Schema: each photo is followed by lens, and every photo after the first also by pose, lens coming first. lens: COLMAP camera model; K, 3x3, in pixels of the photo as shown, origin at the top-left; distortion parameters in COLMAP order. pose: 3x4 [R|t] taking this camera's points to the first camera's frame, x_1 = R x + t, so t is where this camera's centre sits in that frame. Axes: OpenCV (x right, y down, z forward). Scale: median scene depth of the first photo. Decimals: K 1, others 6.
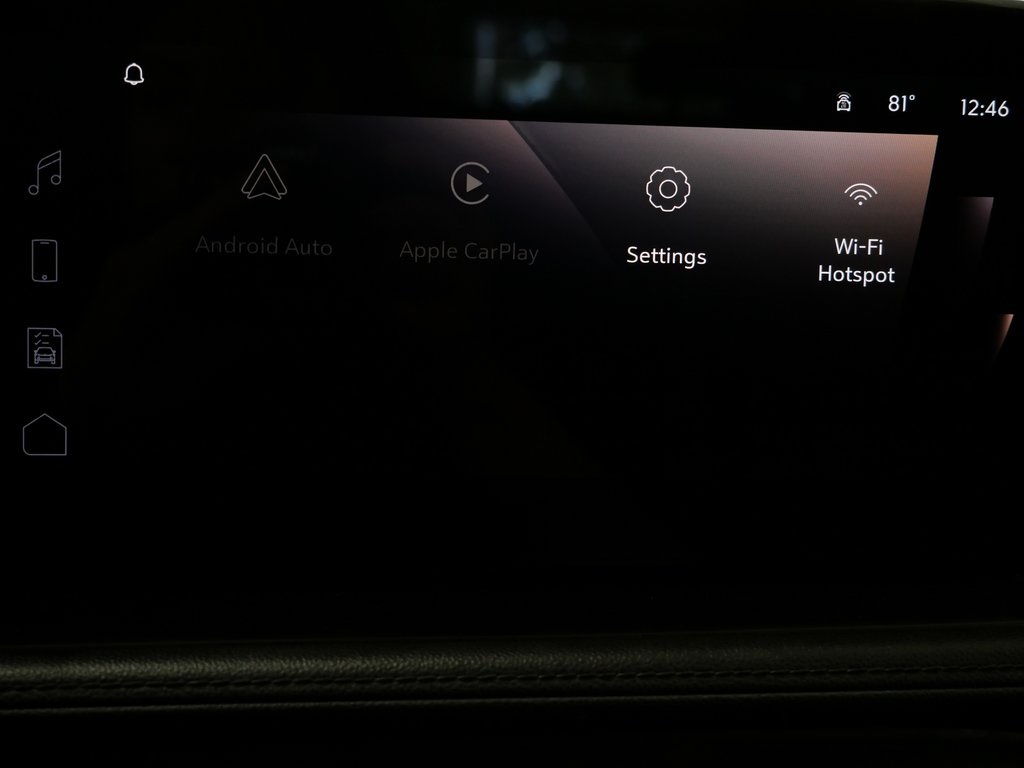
lens RADIAL K [[1548.8, 0, 517.4], [0, 1548.8, 376.1], [0, 0, 1]] dist [0.016623, 0.000000]
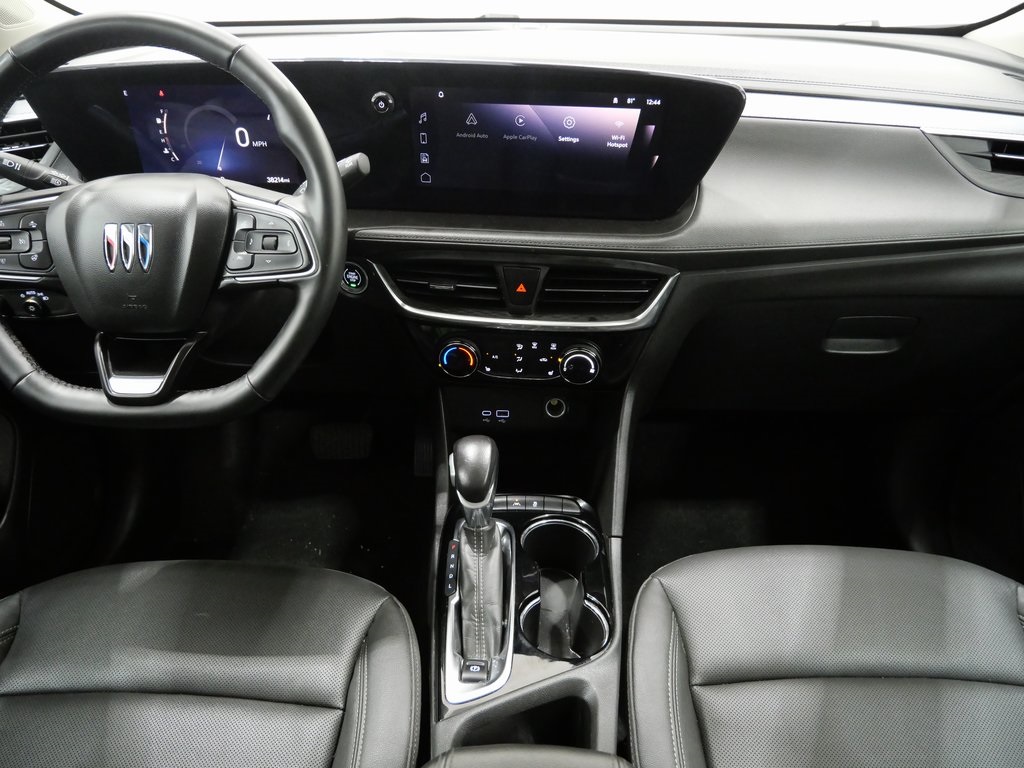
lens RADIAL K [[726.2, 0, 514.5], [0, 726.2, 384.2], [0, 0, 1]] dist [-0.040355, 0.007363]
pose [[0.967771, 0.125300, -0.218446, 0.472499], [-0.005801, 0.878294, 0.478086, -0.435902], [0.251765, -0.461411, 0.850714, -0.985042]]
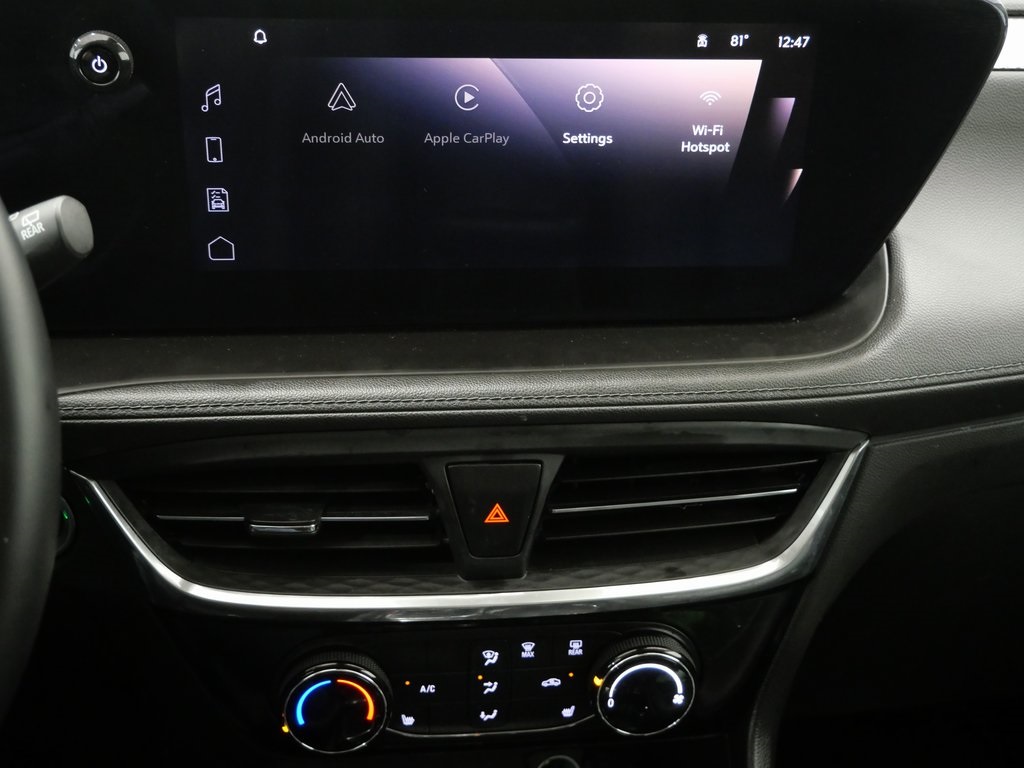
lens RADIAL K [[1295.8, 0, 507.3], [0, 1295.8, 390.6], [0, 0, 1]] dist [0.018948, 0.000000]
pose [[0.999306, 0.019552, -0.031715, 0.062717], [-0.007174, 0.936279, 0.351184, -0.321548], [0.036561, -0.350713, 0.935769, -0.394685]]
